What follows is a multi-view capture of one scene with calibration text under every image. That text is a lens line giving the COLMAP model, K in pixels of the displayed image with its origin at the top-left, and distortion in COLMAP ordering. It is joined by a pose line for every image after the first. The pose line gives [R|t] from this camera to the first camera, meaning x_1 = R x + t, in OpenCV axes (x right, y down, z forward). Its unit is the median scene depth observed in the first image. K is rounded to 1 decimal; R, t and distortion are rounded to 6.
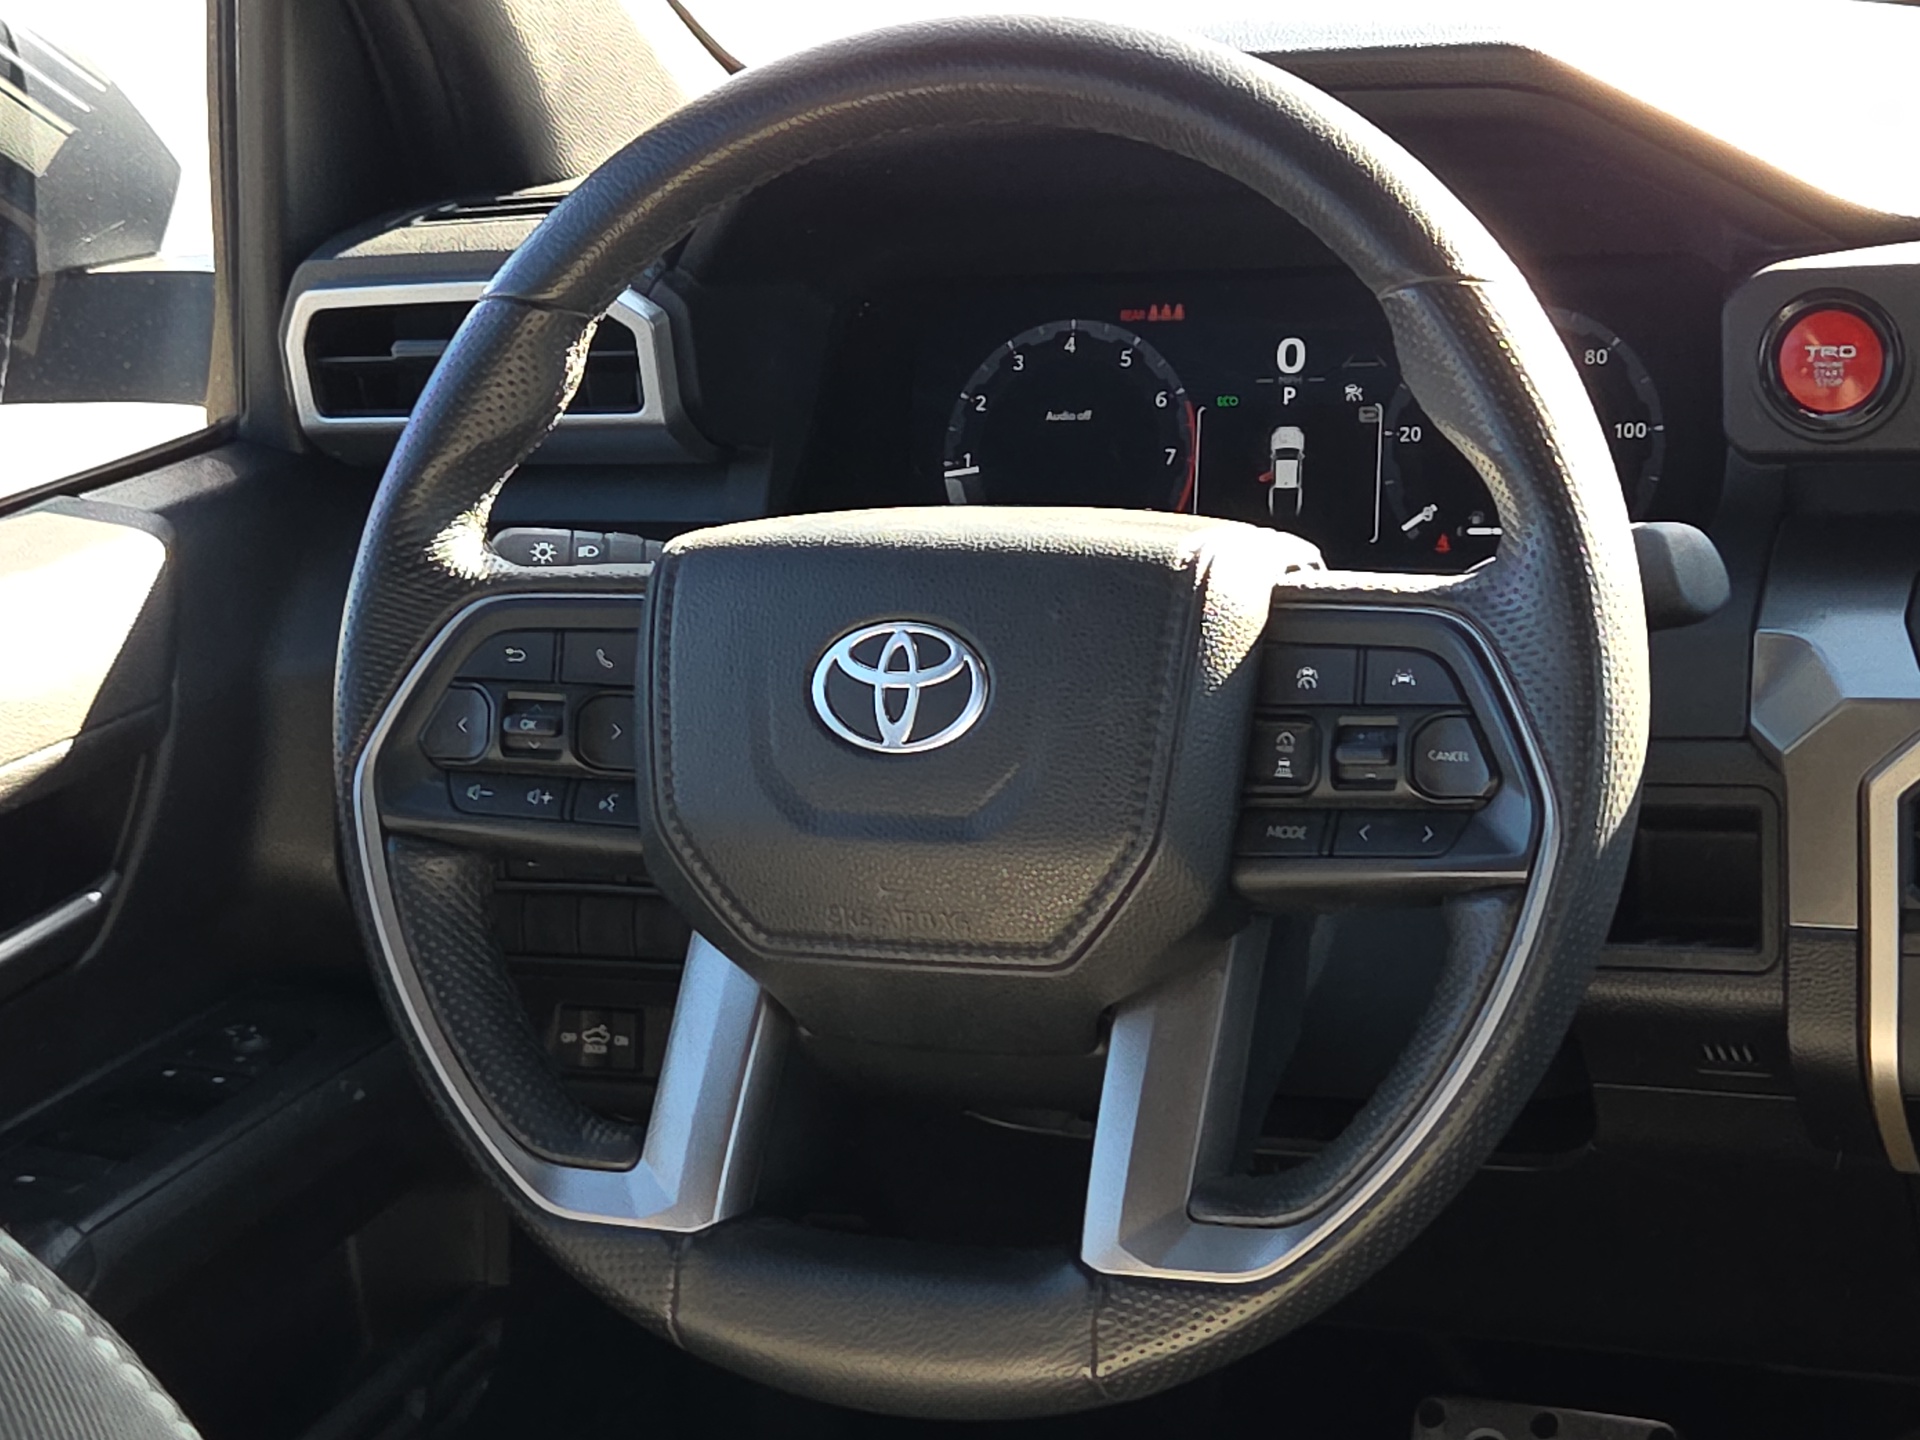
lens RADIAL K [[3643.6, 0, 940.6], [0, 3643.6, 717.3], [0, 0, 1]] dist [0.066514, 0.000000]
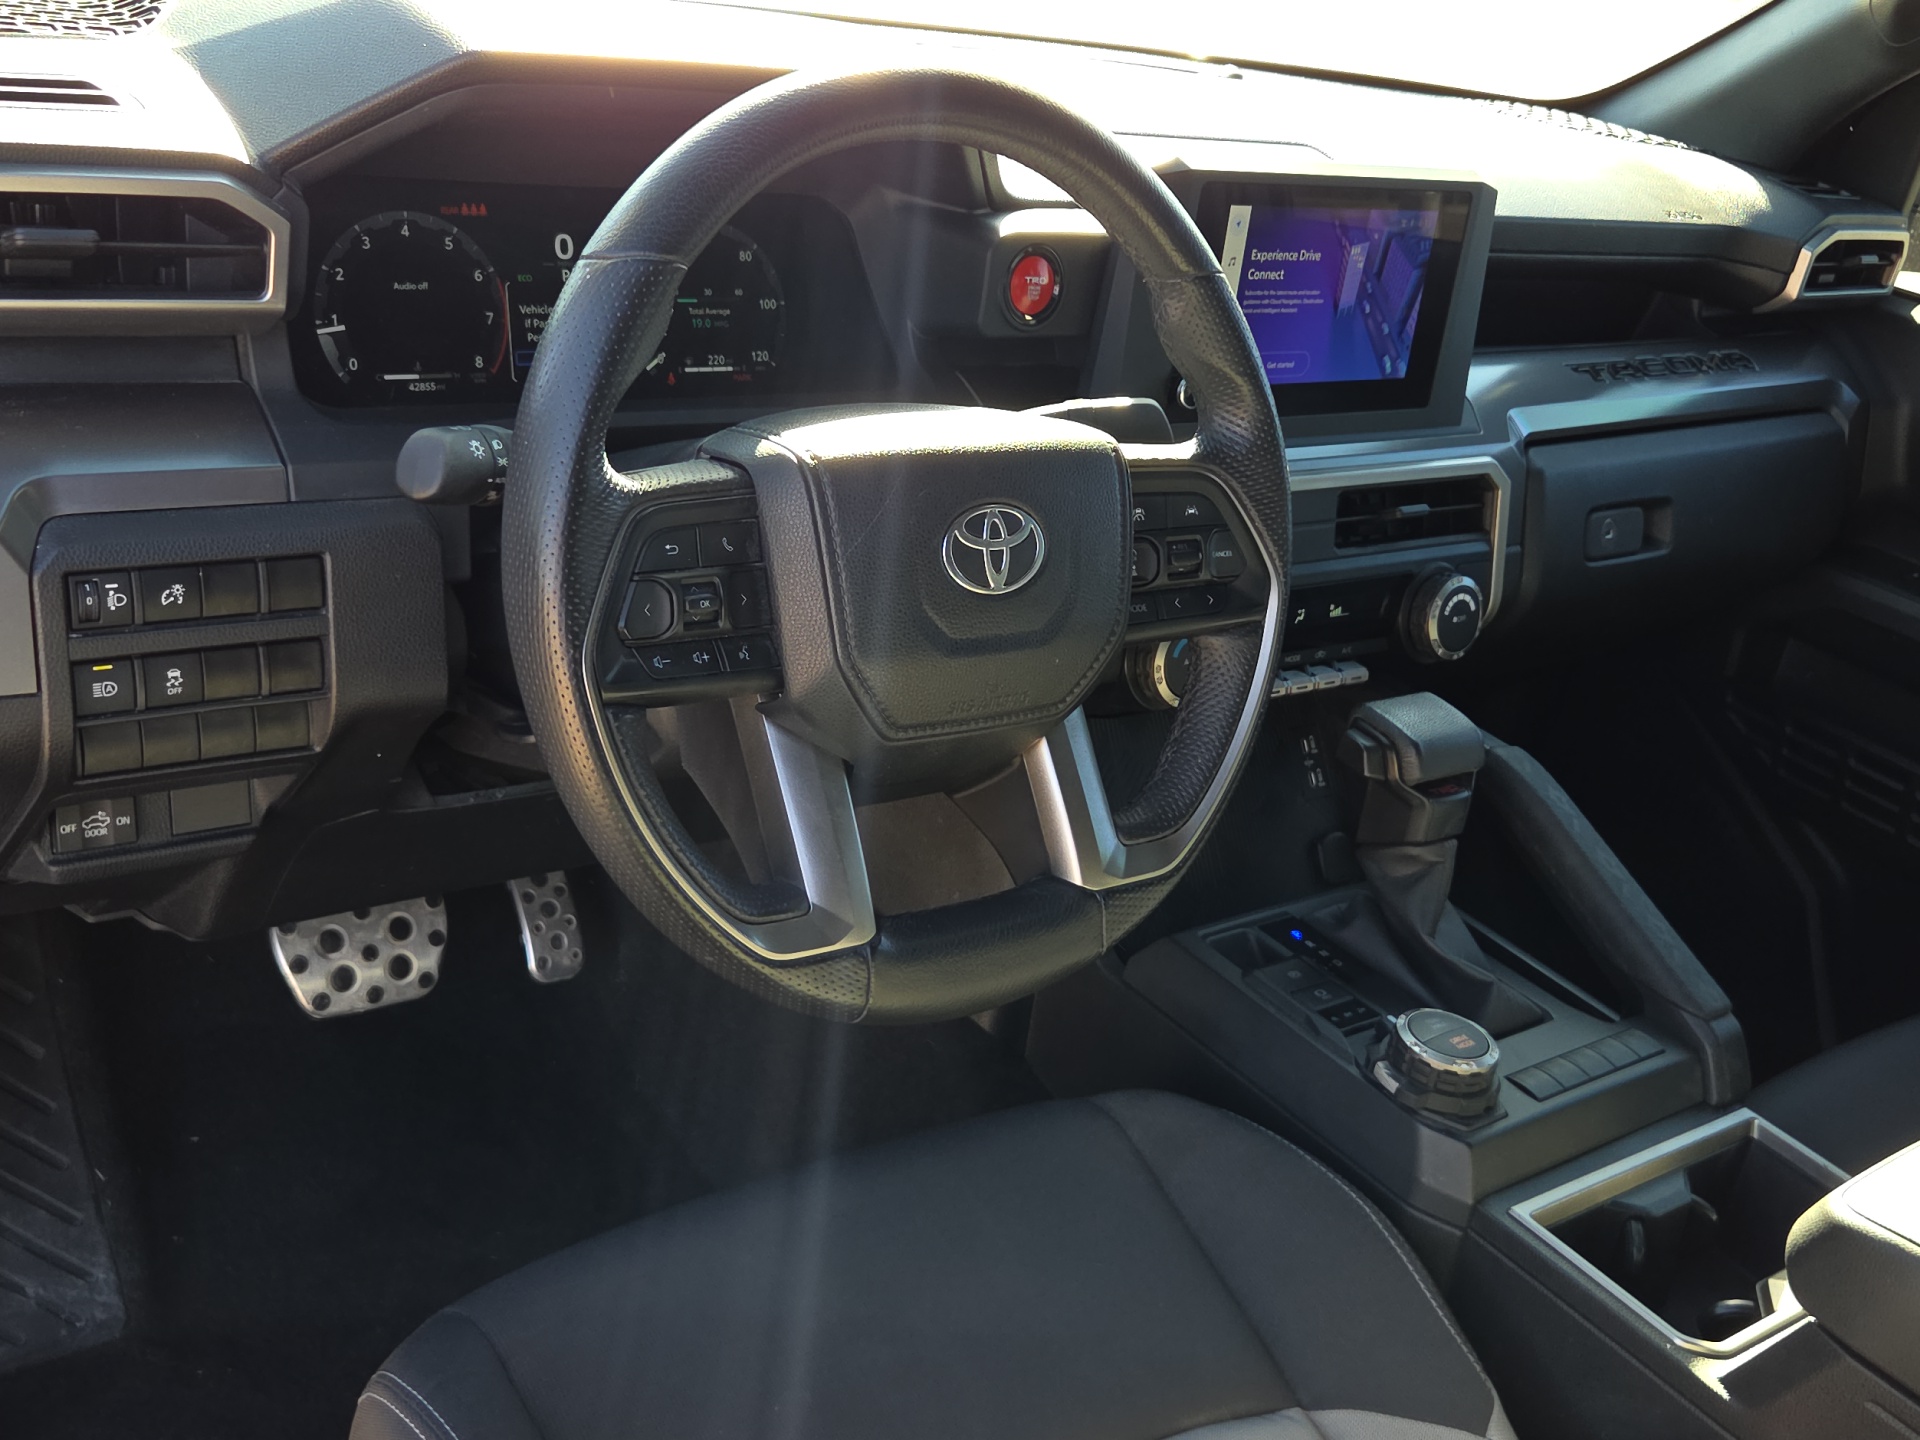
lens RADIAL K [[2045.1, 0, 957.2], [0, 2045.1, 711.4], [0, 0, 1]] dist [0.041290, 0.000000]
pose [[0.449253, -0.196524, 0.871522, -0.701921], [0.008195, 0.976372, 0.215943, -0.114756], [-0.893367, -0.089870, 0.440248, 0.600830]]
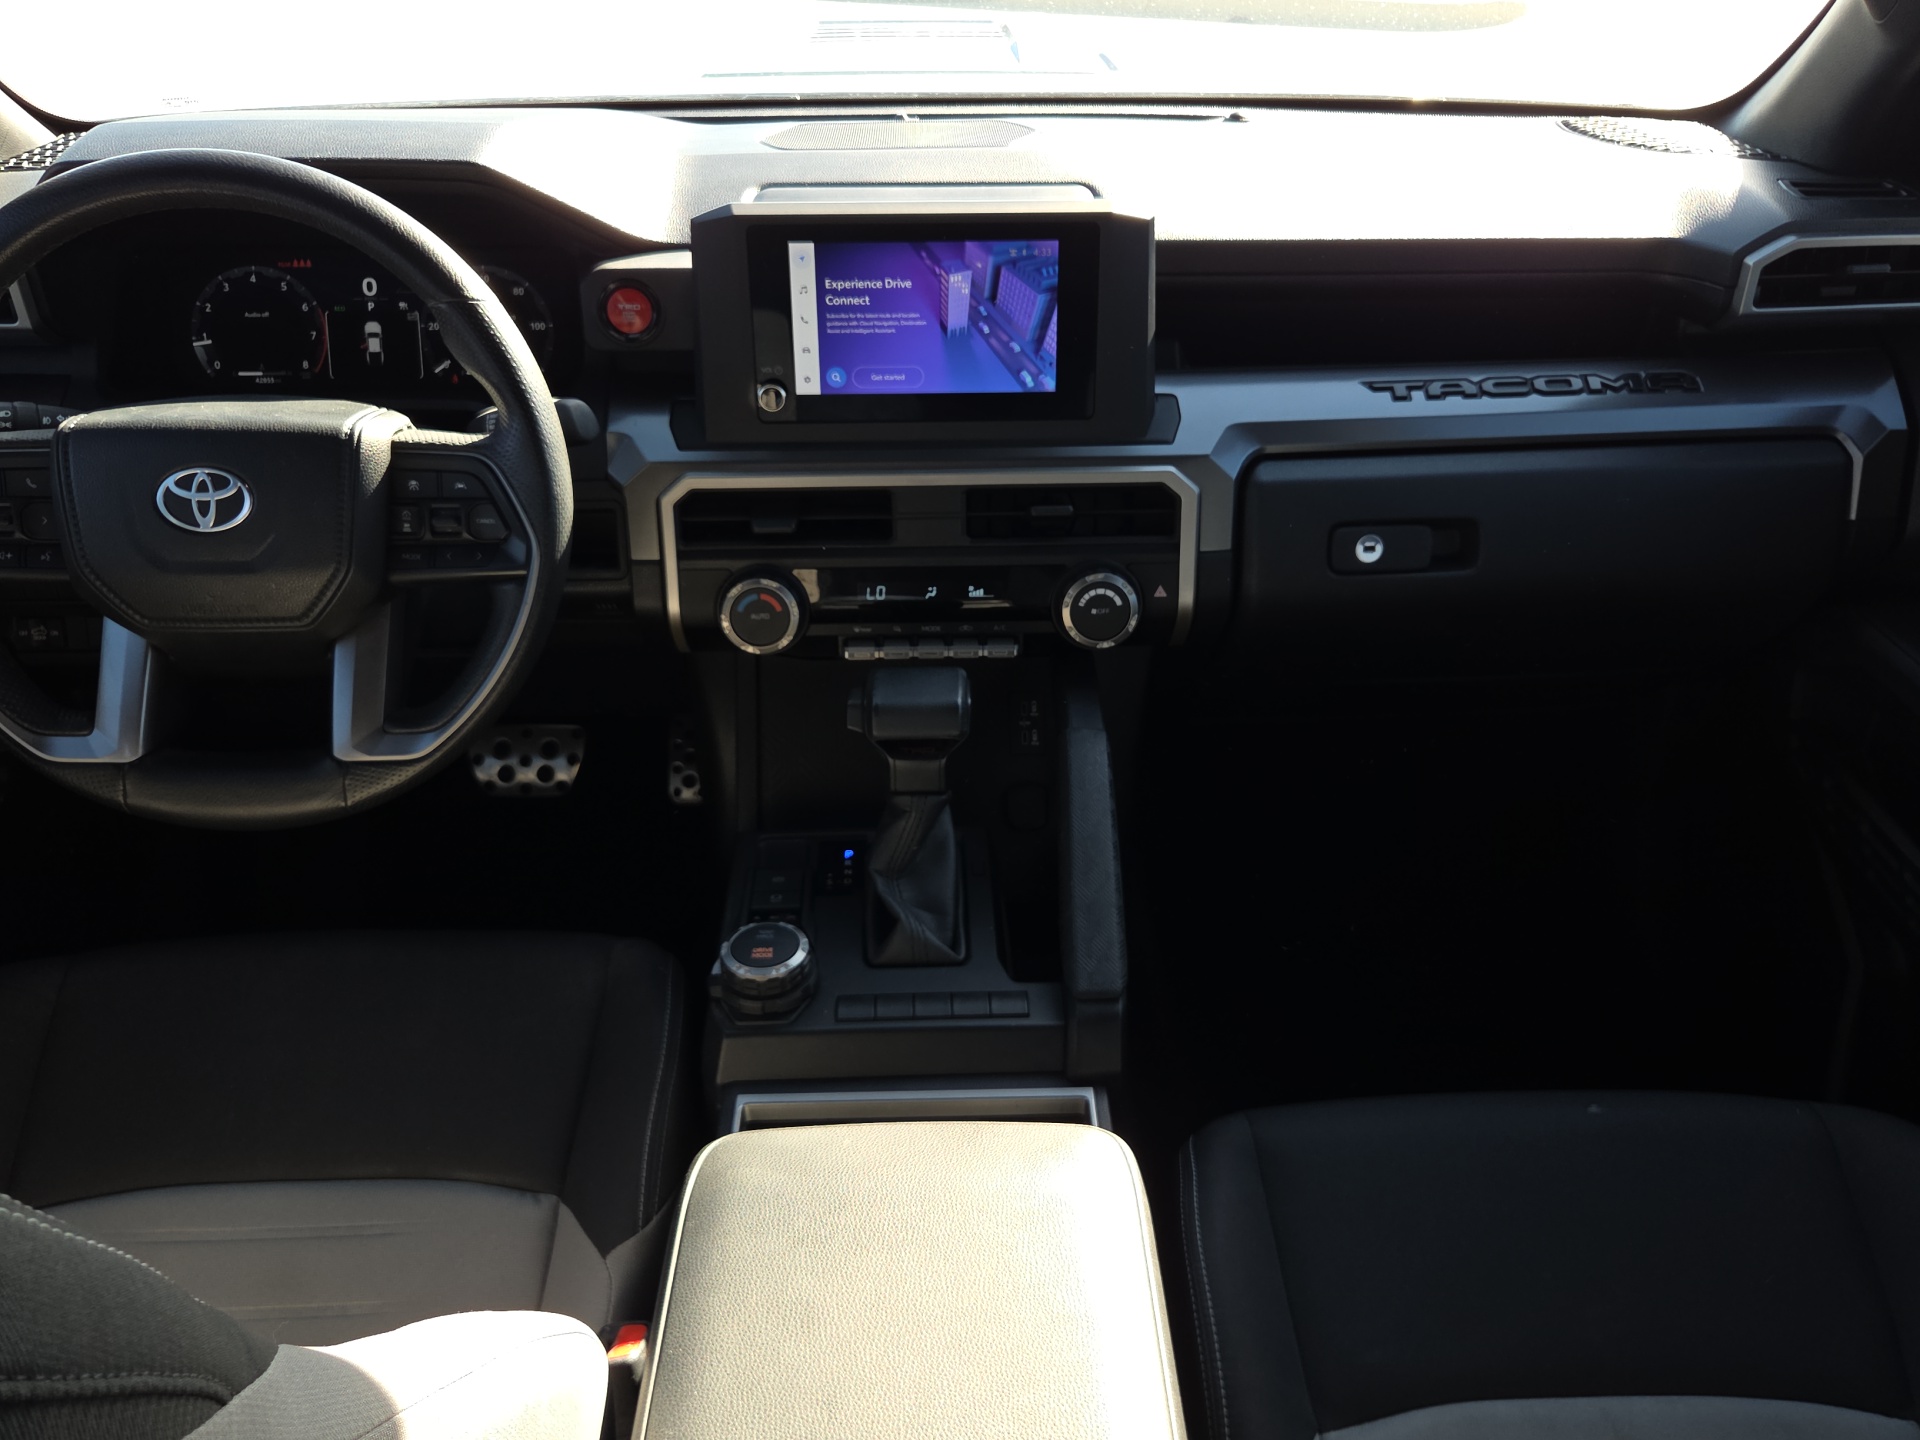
lens RADIAL K [[1564.7, 0, 958.2], [0, 1564.7, 696.9], [0, 0, 1]] dist [0.043905, -0.031999]
pose [[0.894497, -0.127424, 0.428531, -0.025226], [0.023422, 0.970563, 0.239707, -0.097489], [-0.446461, -0.204380, 0.871149, 0.005090]]
